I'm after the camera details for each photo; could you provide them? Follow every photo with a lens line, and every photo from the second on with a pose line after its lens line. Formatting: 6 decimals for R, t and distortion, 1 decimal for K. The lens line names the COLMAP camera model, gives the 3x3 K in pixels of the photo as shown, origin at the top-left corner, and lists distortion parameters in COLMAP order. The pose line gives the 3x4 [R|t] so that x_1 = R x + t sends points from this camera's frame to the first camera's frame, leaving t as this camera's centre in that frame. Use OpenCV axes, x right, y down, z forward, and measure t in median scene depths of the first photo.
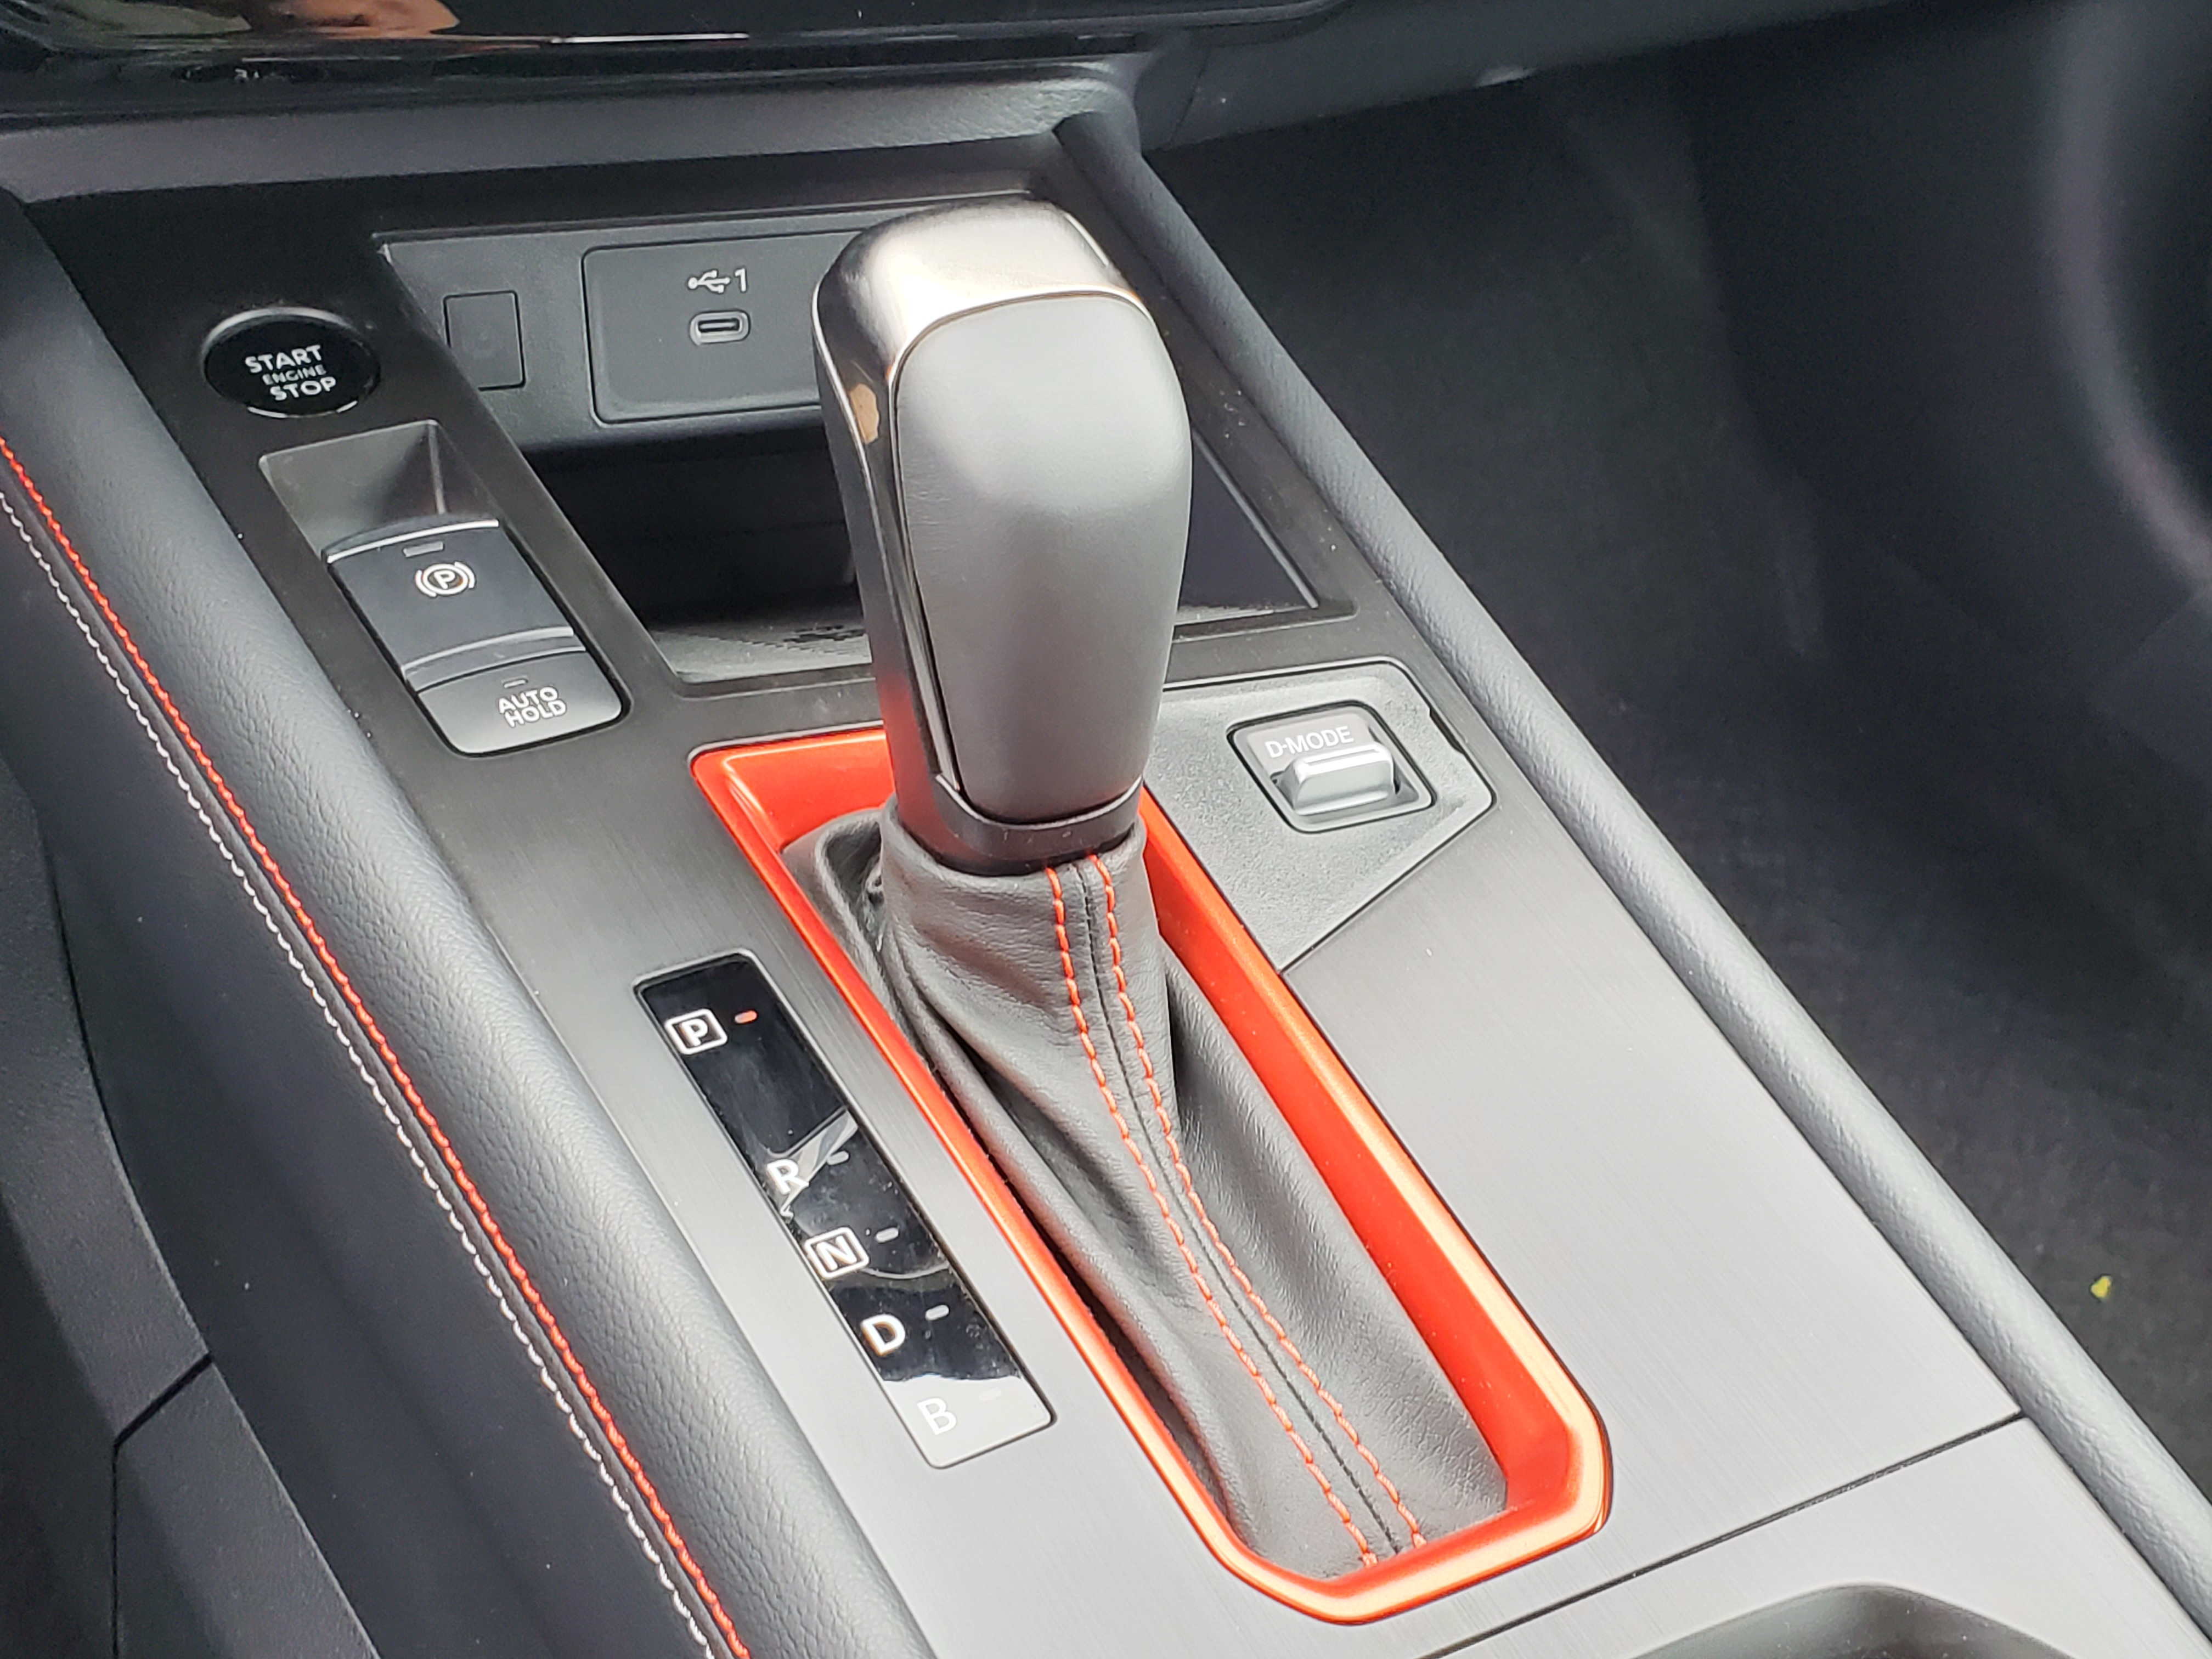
lens RADIAL K [[3185.0, 0, 1106.0], [0, 3185.0, 829.5], [0, 0, 1]] dist [0.246288, -1.137573]
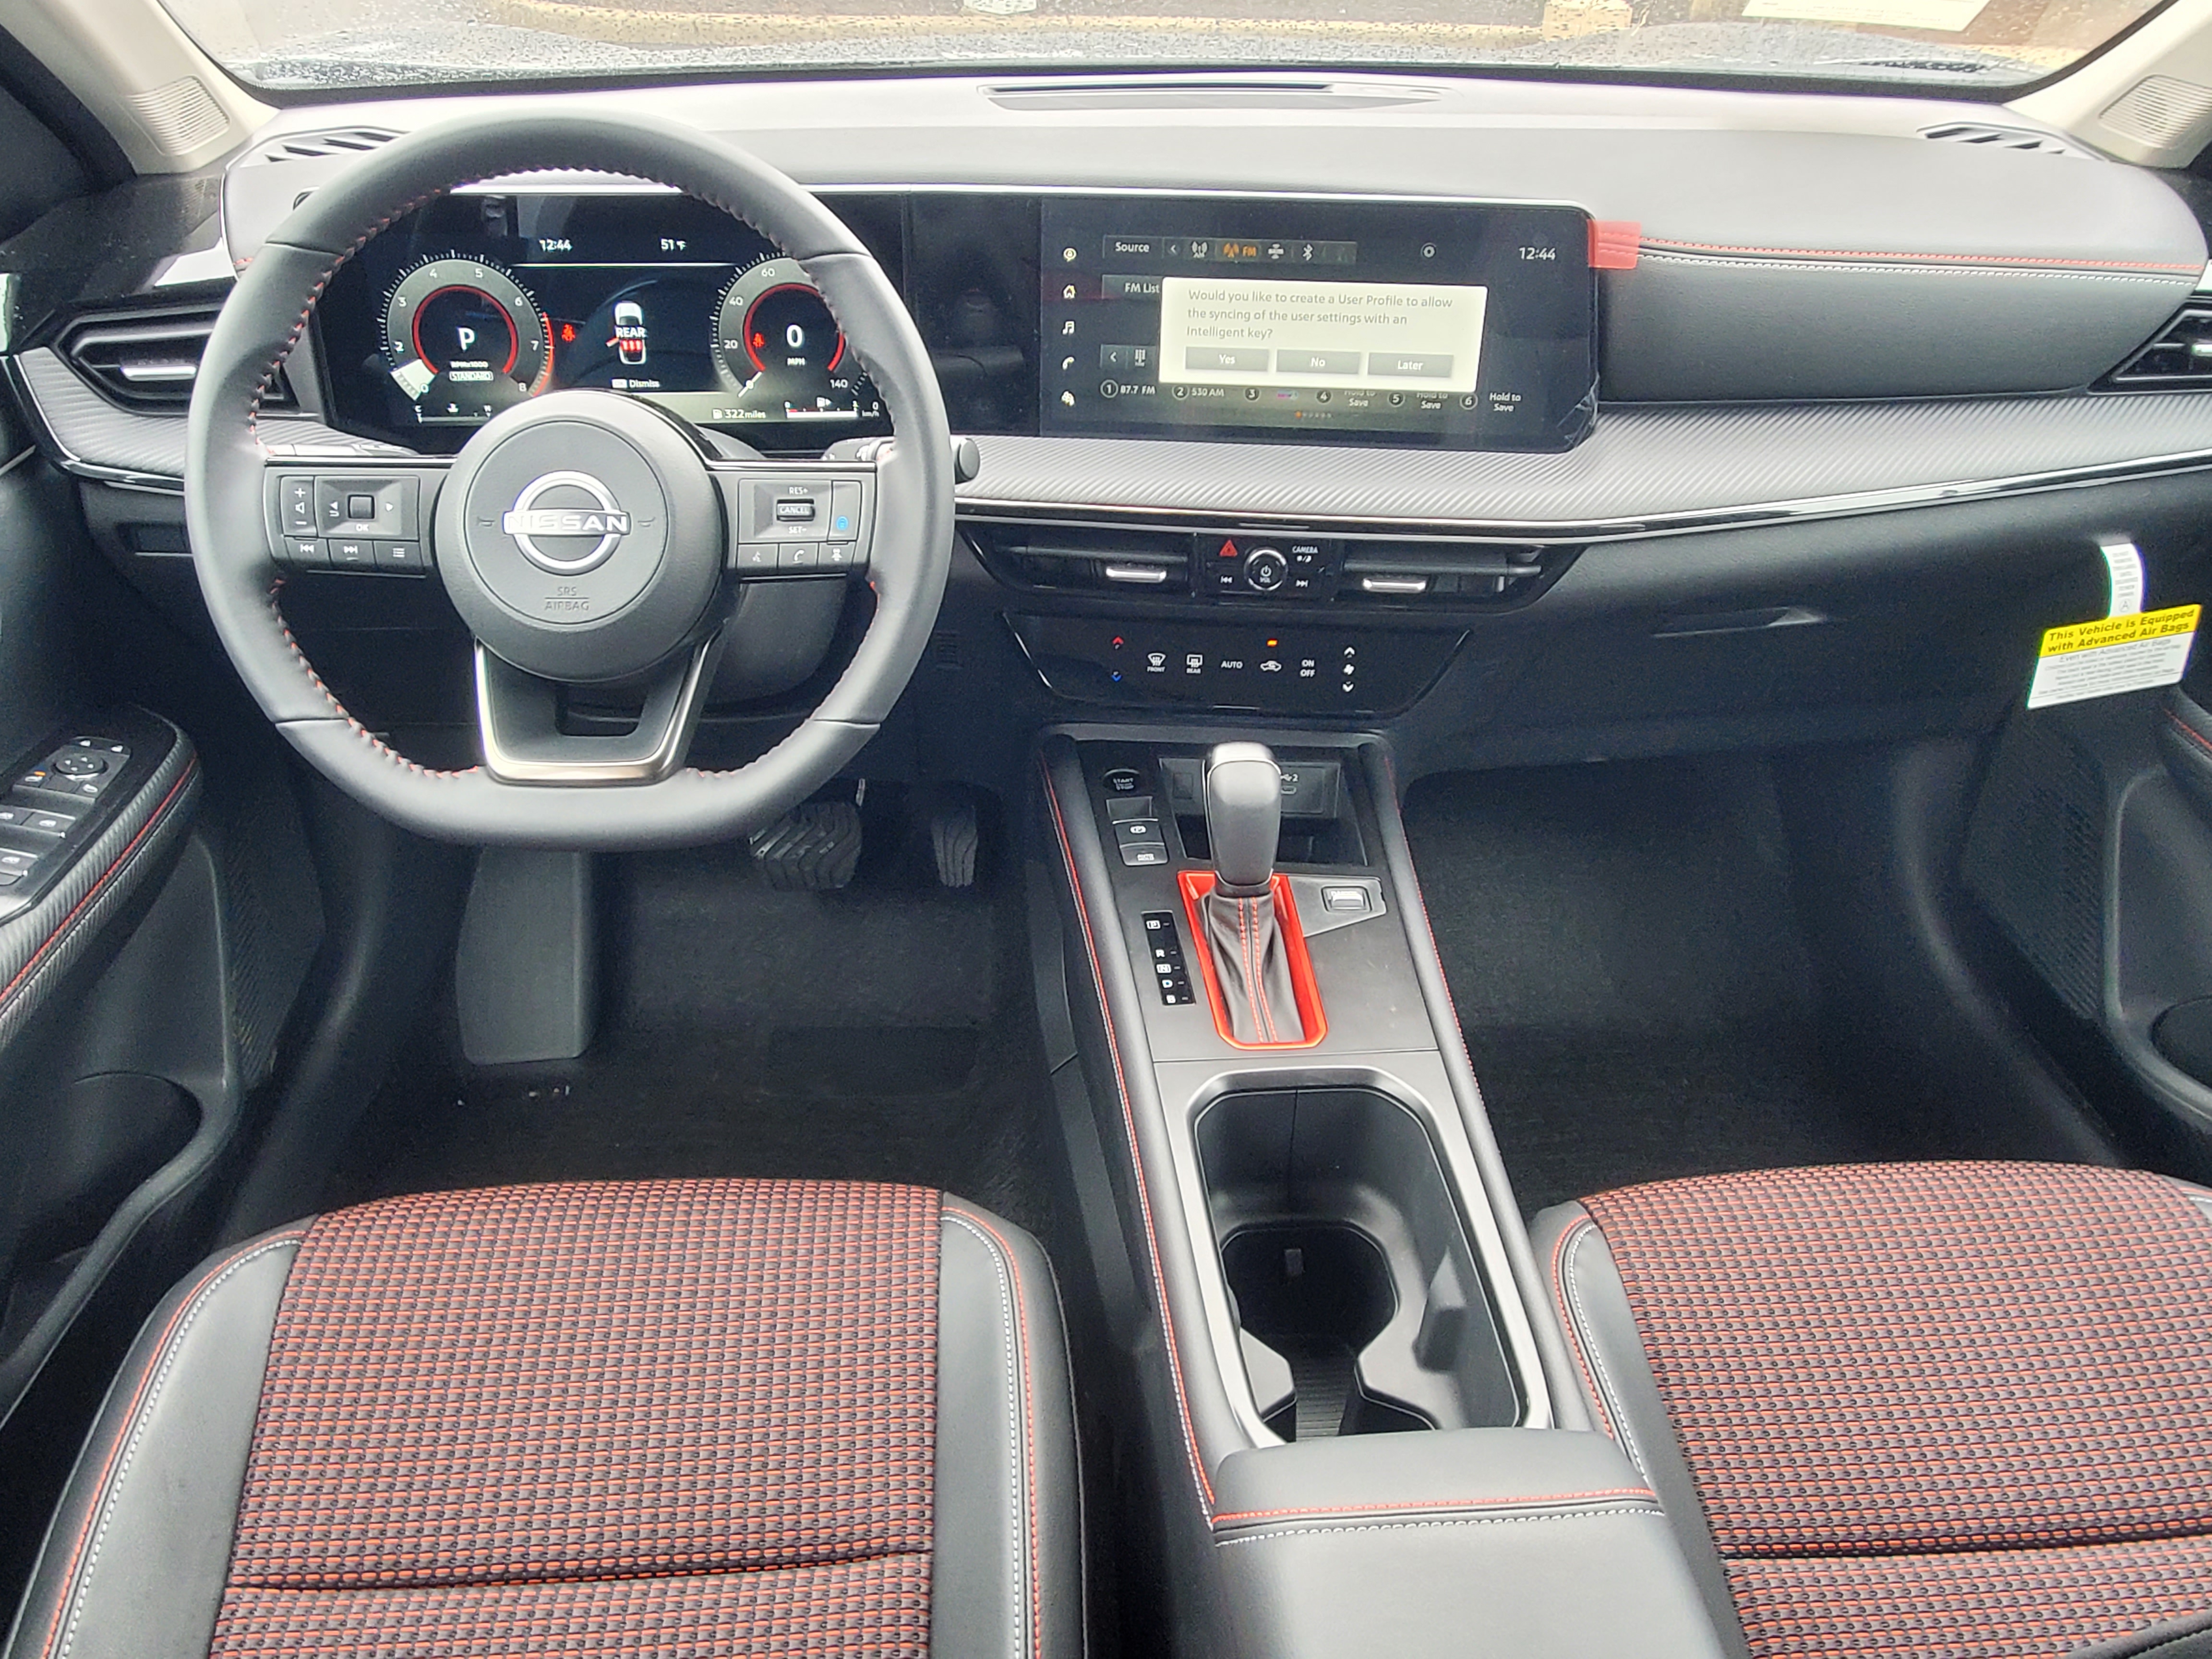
lens RADIAL K [[1734.1, 0, 1066.2], [0, 1734.1, 821.1], [0, 0, 1]] dist [0.000287, 0.013084]
pose [[0.889273, 0.084206, -0.449558, 0.650794], [-0.182768, 0.966443, -0.180511, 0.302588], [0.419272, 0.242688, 0.874822, -0.891669]]
